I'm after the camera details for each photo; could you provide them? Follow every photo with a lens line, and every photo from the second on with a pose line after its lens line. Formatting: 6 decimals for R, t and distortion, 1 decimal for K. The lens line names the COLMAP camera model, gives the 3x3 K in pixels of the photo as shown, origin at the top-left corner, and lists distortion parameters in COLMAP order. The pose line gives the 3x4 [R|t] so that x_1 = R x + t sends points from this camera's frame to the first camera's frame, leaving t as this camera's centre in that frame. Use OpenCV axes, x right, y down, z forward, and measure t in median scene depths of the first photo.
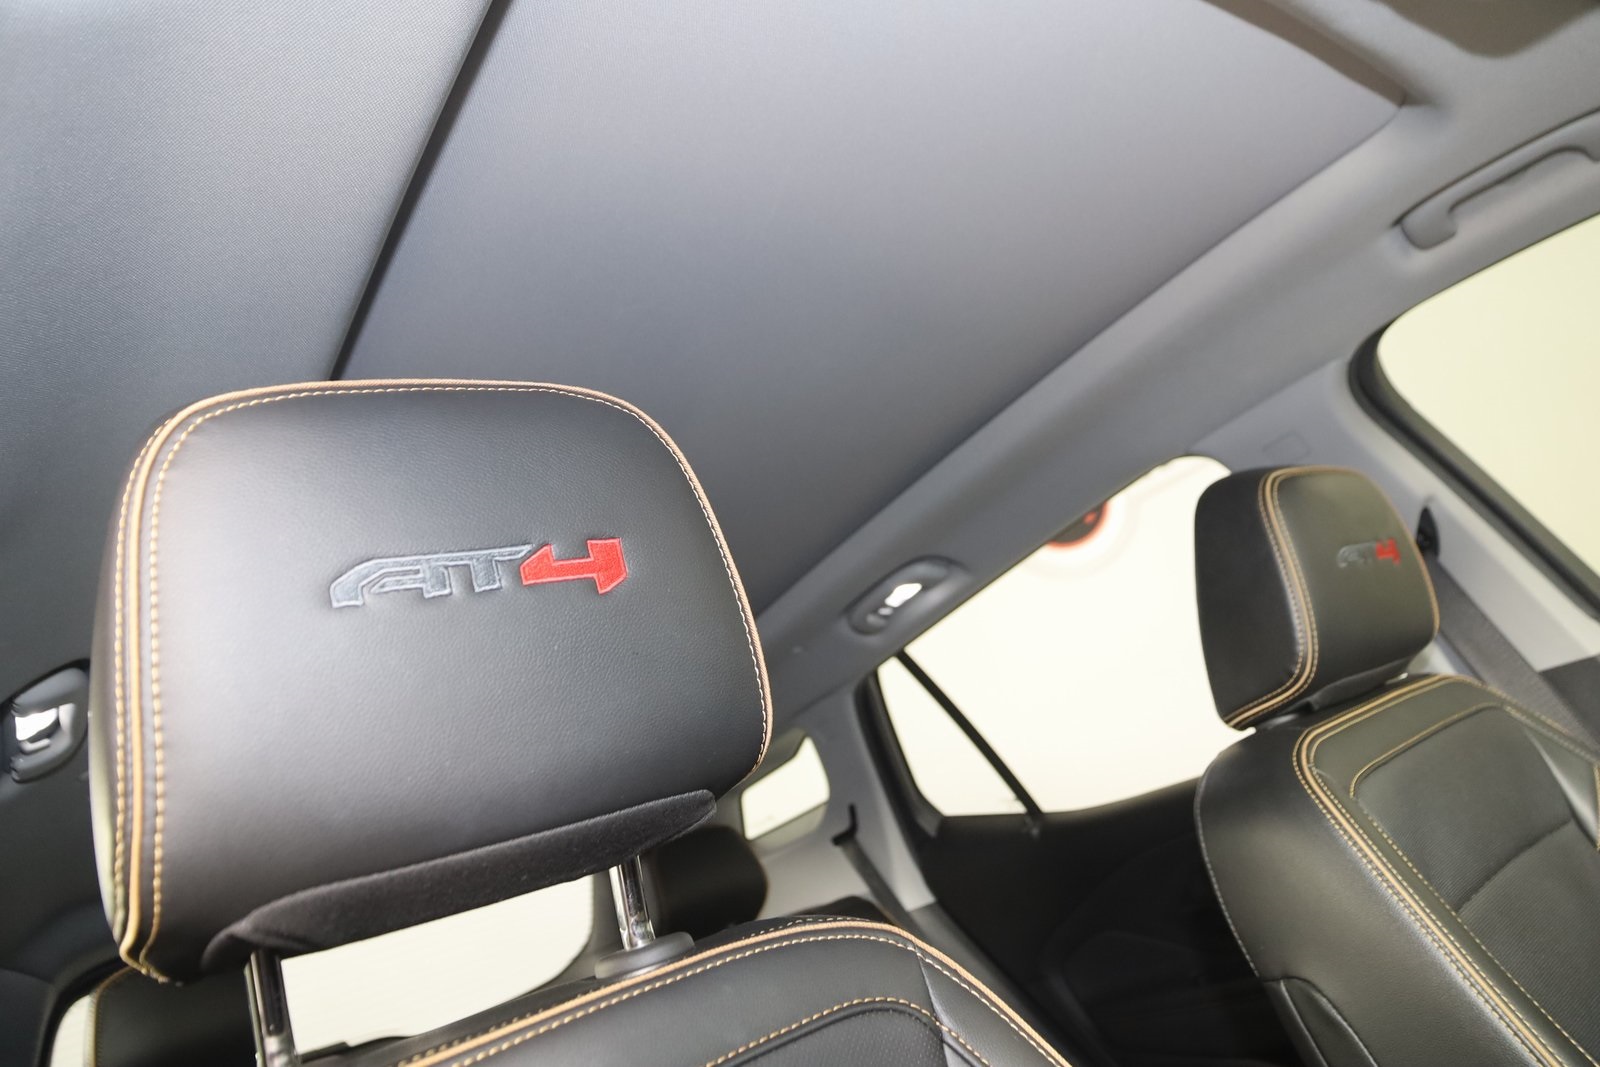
lens RADIAL K [[1094.9, 0, 800.0], [0, 1094.9, 533.5], [0, 0, 1]] dist [-0.114867, 0.076494]
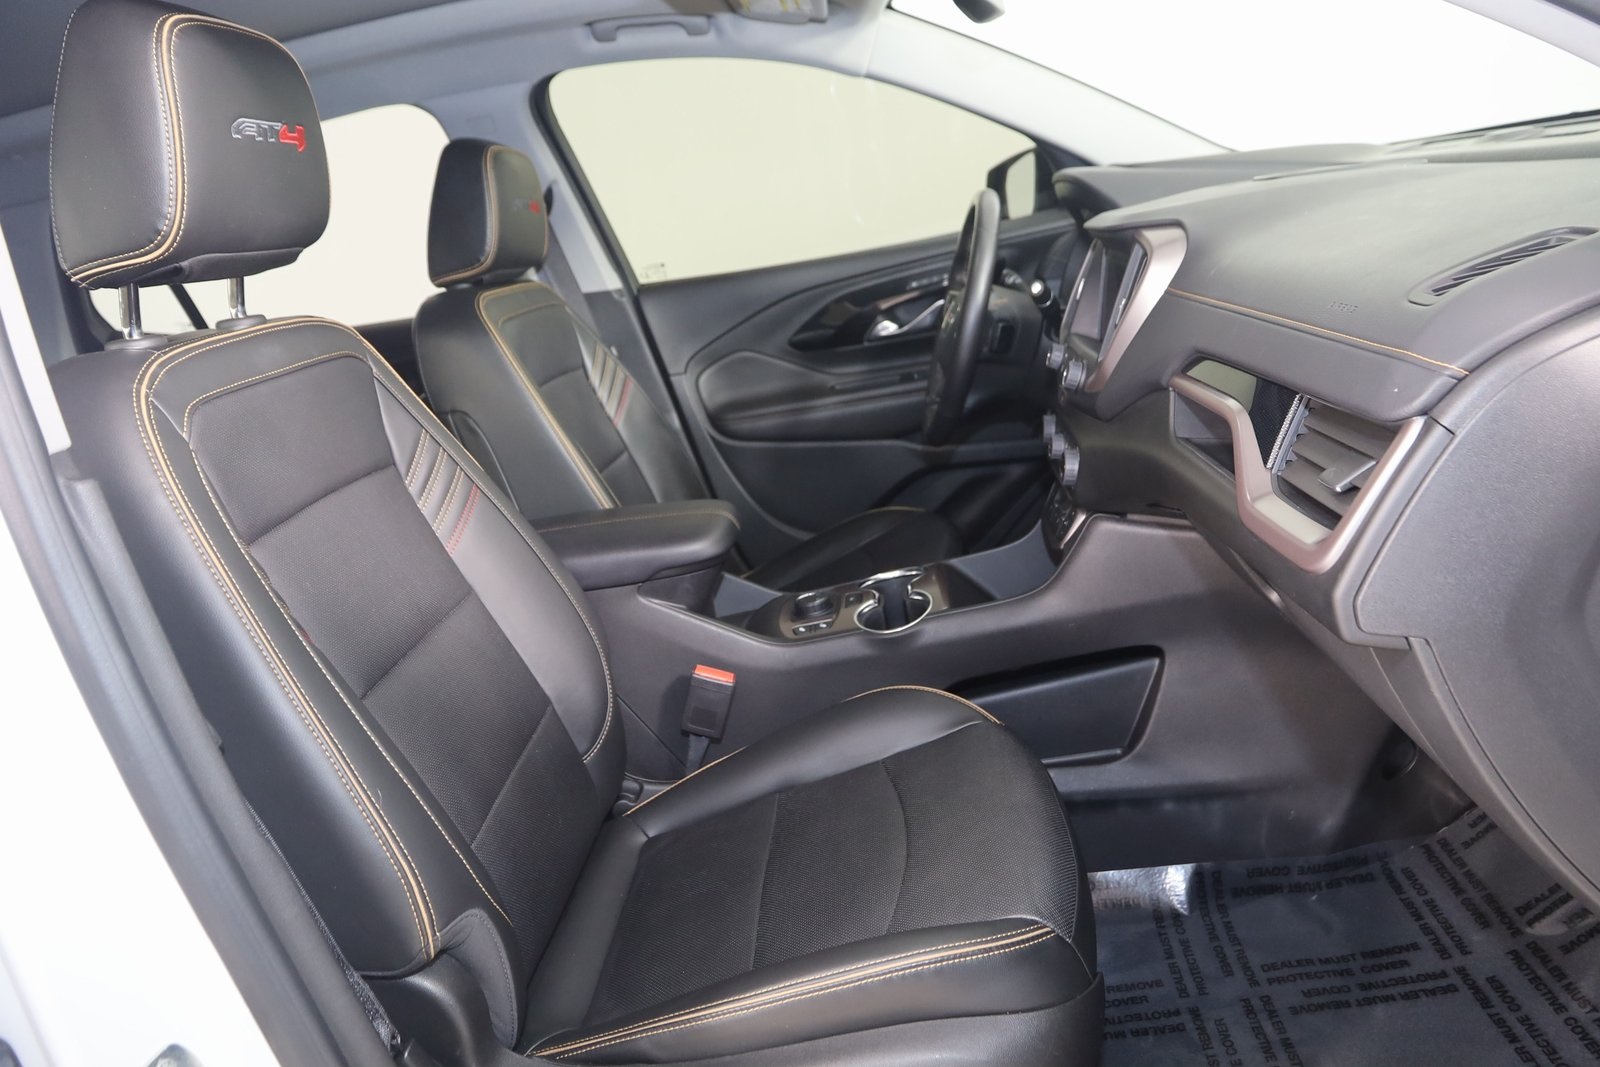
lens RADIAL K [[1094.9, 0, 800.0], [0, 1094.9, 533.5], [0, 0, 1]] dist [-0.114867, 0.076494]
pose [[0.643322, 0.021557, 0.765292, -0.547086], [-0.288134, 0.932926, 0.215934, 0.008528], [-0.709306, -0.359422, 0.606383, -0.628484]]
